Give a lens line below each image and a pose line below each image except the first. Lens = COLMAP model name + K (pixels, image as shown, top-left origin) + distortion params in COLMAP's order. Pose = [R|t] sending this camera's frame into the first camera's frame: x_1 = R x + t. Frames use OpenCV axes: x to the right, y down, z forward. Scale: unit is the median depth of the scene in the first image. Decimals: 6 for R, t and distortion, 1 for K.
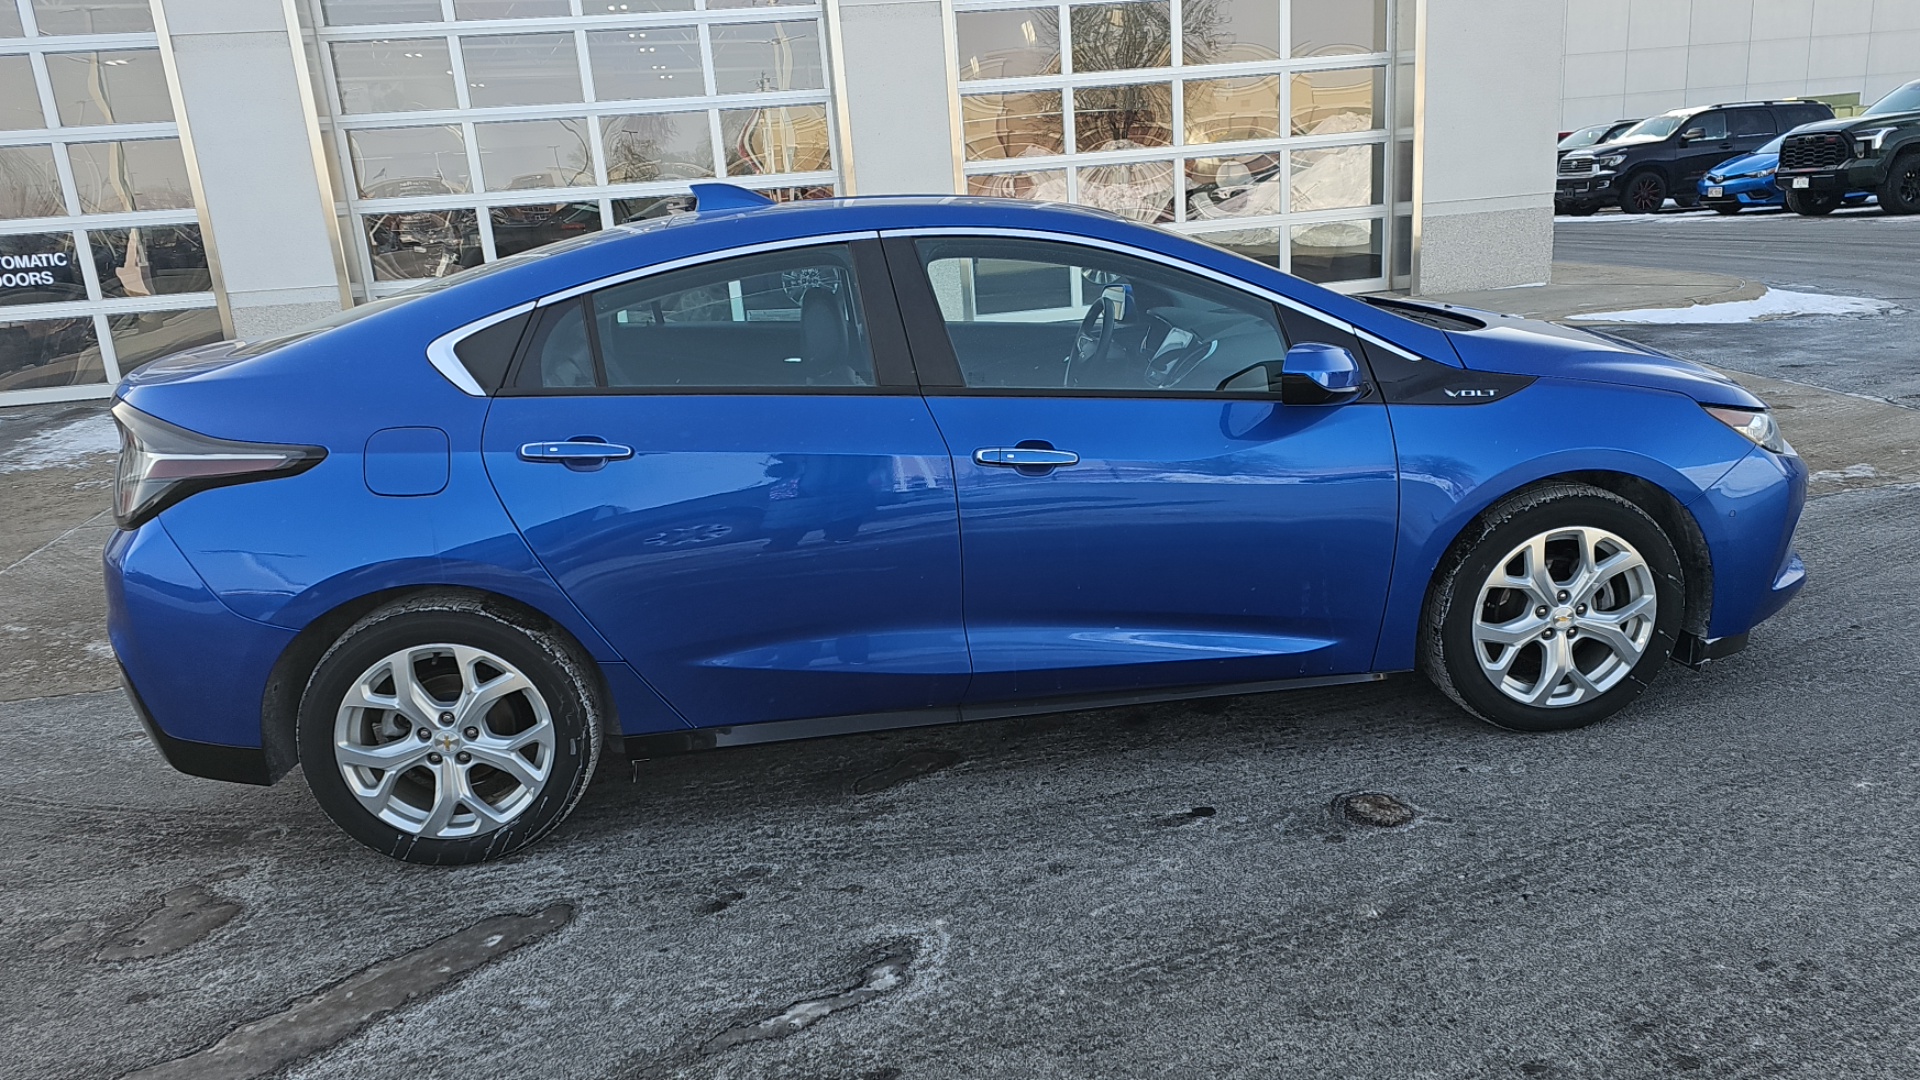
lens RADIAL K [[1362.2, 0, 977.9], [0, 1362.2, 537.1], [0, 0, 1]] dist [0.081513, -0.062106]
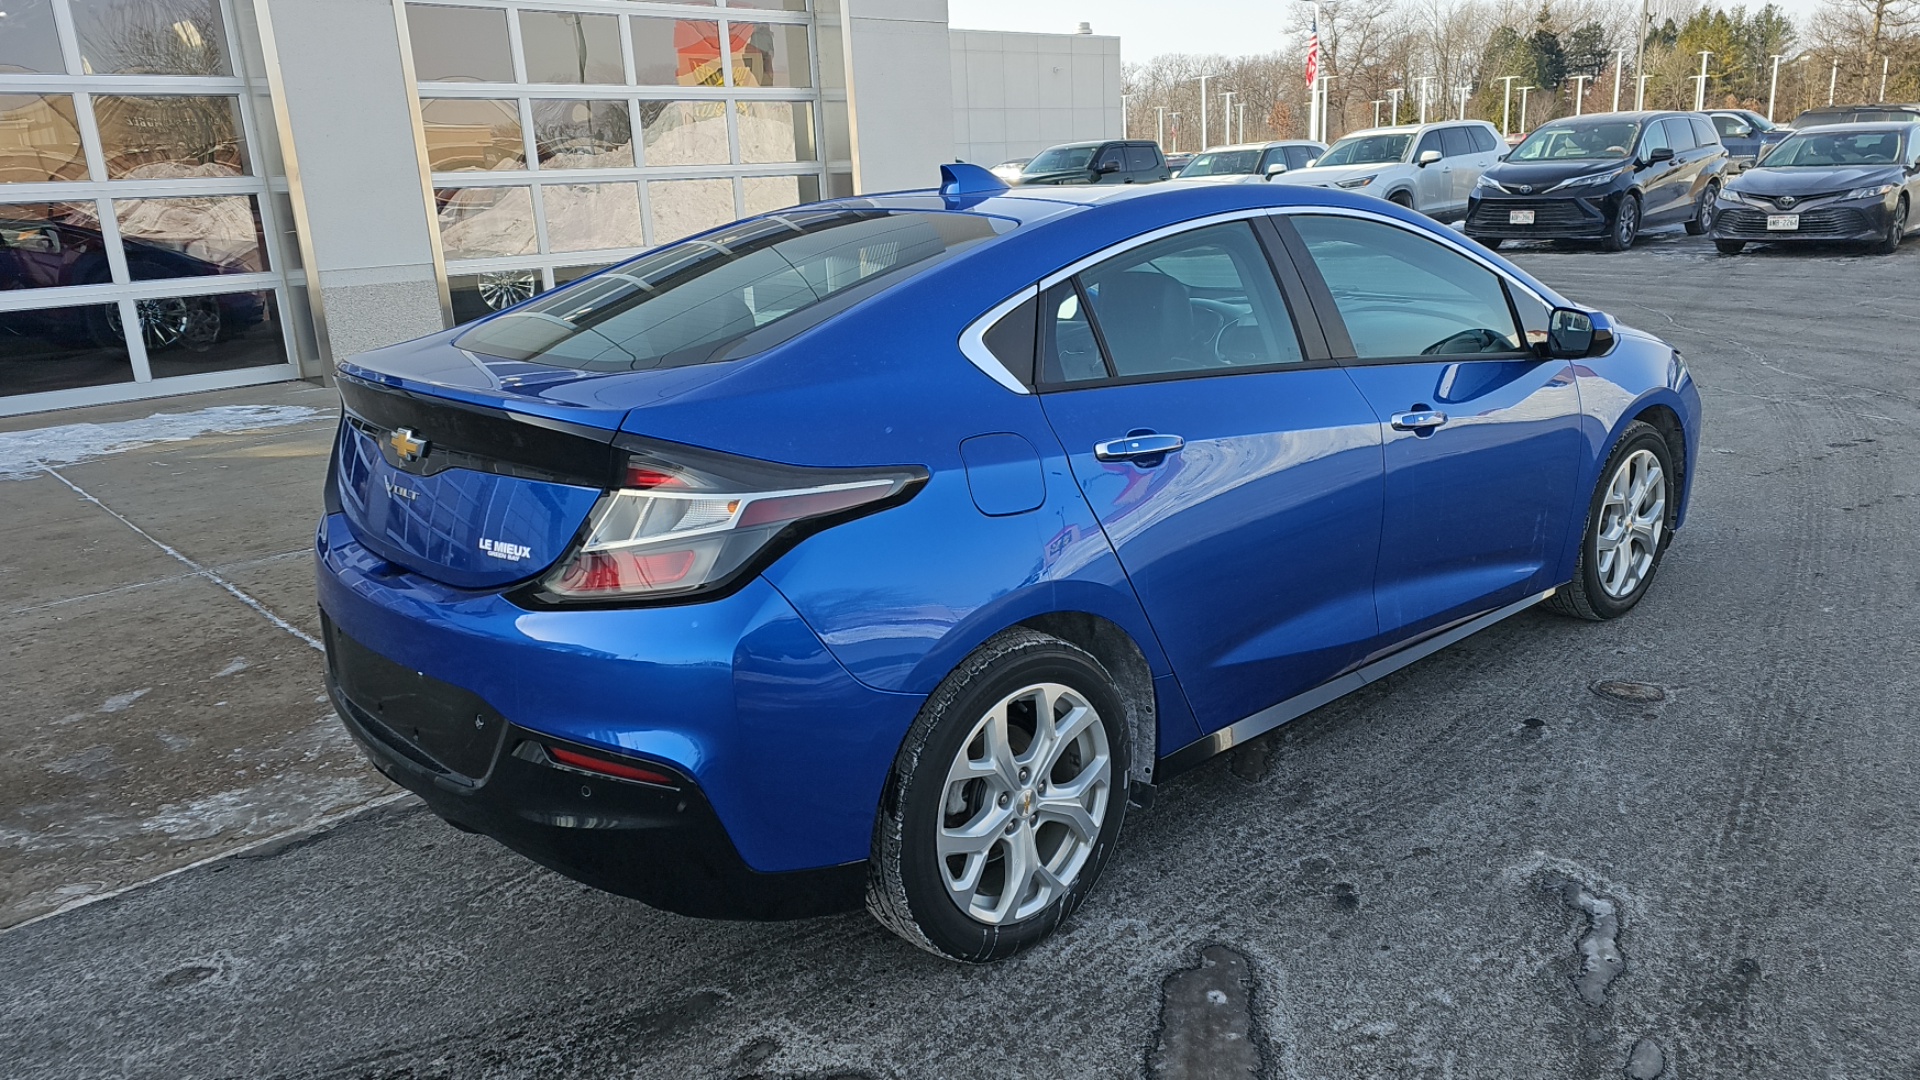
lens RADIAL K [[1362.2, 0, 974.0], [0, 1362.2, 545.8], [0, 0, 1]] dist [0.081513, -0.062106]
pose [[0.820575, -0.121526, 0.558470, -0.868090], [0.134451, 0.990756, 0.018042, -0.027947], [-0.555500, 0.060282, 0.829329, 0.316424]]
